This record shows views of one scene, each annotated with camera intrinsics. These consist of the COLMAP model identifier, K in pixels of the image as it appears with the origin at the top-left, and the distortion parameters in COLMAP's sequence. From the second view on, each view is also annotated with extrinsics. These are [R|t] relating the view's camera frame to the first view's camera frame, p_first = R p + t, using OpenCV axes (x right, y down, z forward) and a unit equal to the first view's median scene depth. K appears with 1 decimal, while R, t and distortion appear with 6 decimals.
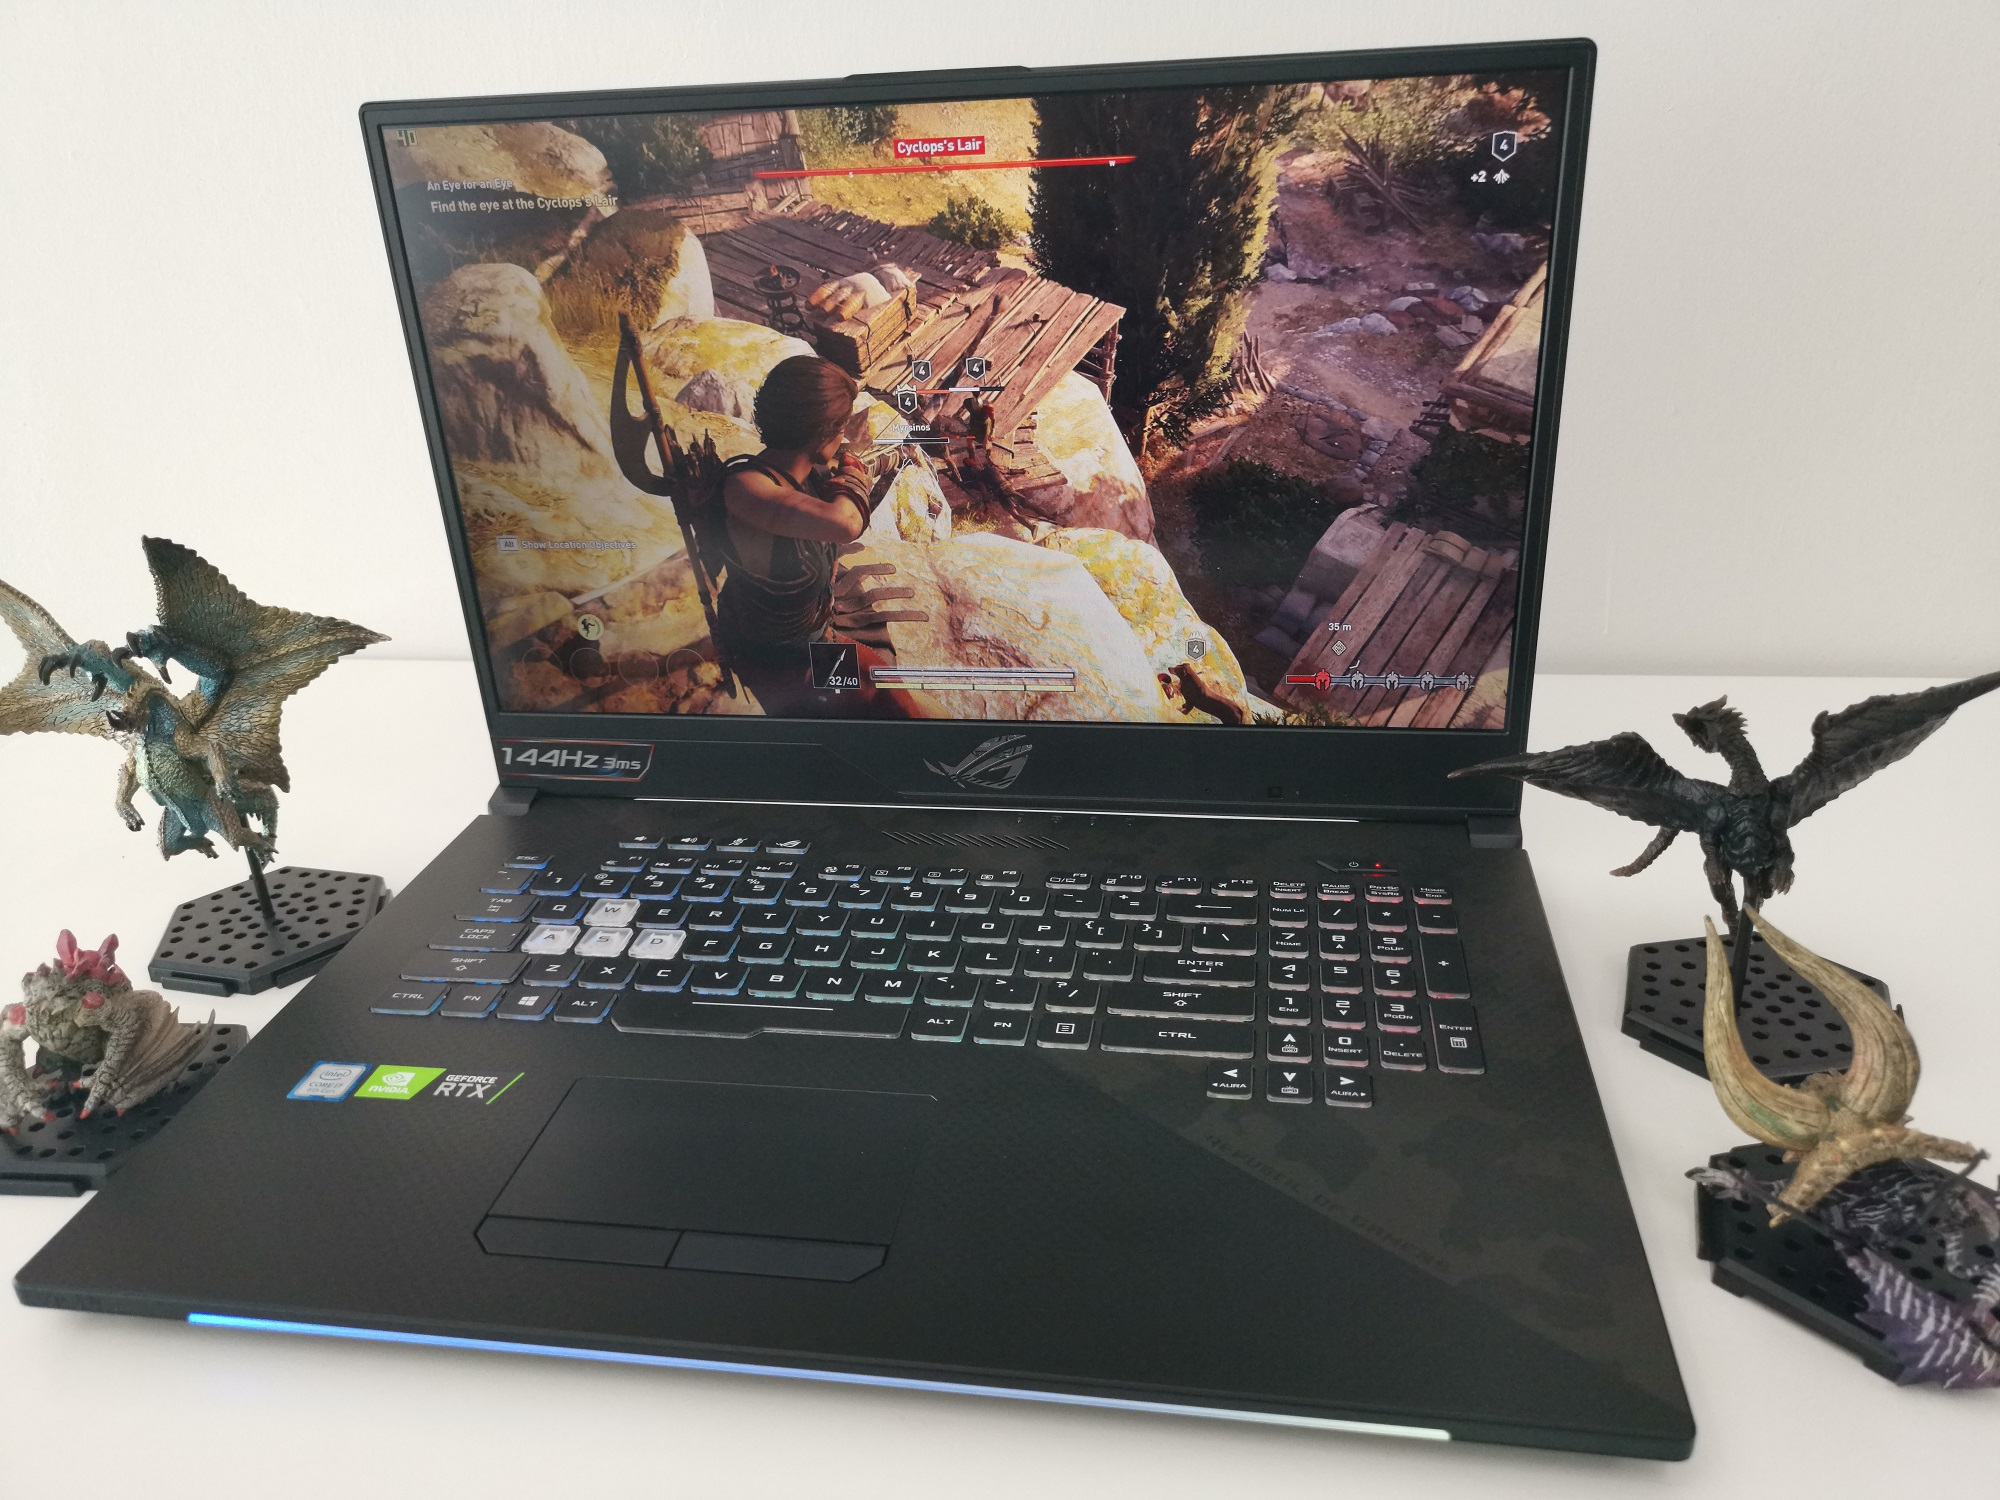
lens RADIAL K [[1574.6, 0, 1000.0], [0, 1574.6, 750.0], [0, 0, 1]] dist [0.050059, -0.059767]
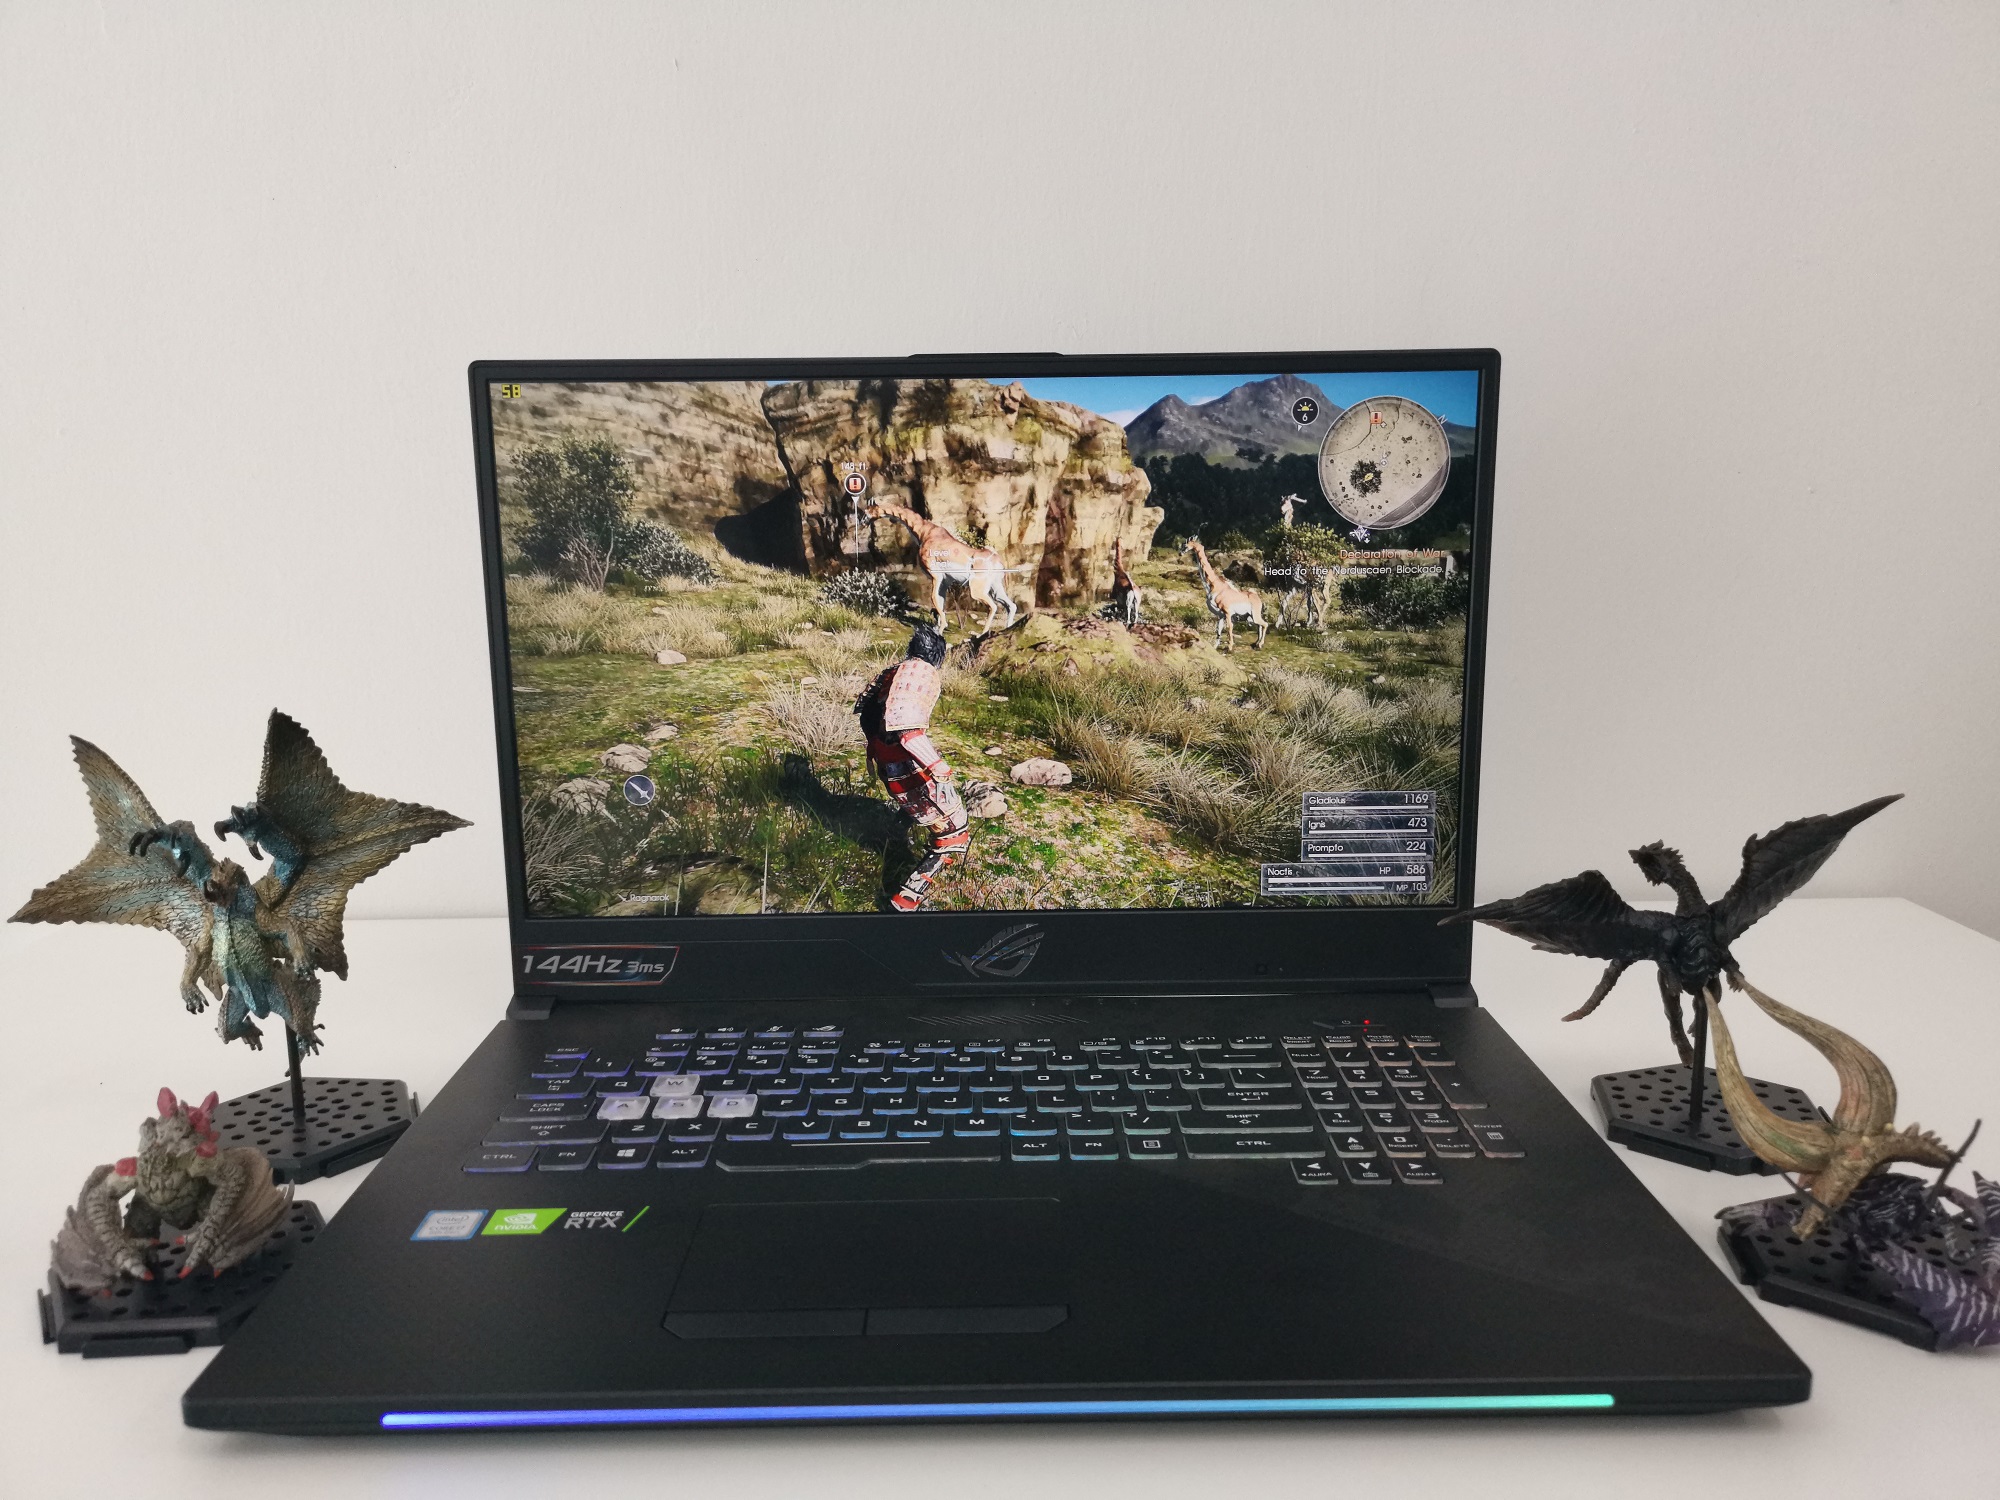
lens RADIAL K [[1574.6, 0, 1000.0], [0, 1574.6, 750.0], [0, 0, 1]] dist [0.050059, -0.059767]
pose [[0.984288, 0.005524, 0.176485, -0.239274], [0.037620, 0.970000, -0.240175, 0.159095], [-0.172517, 0.243041, 0.954552, -0.086864]]
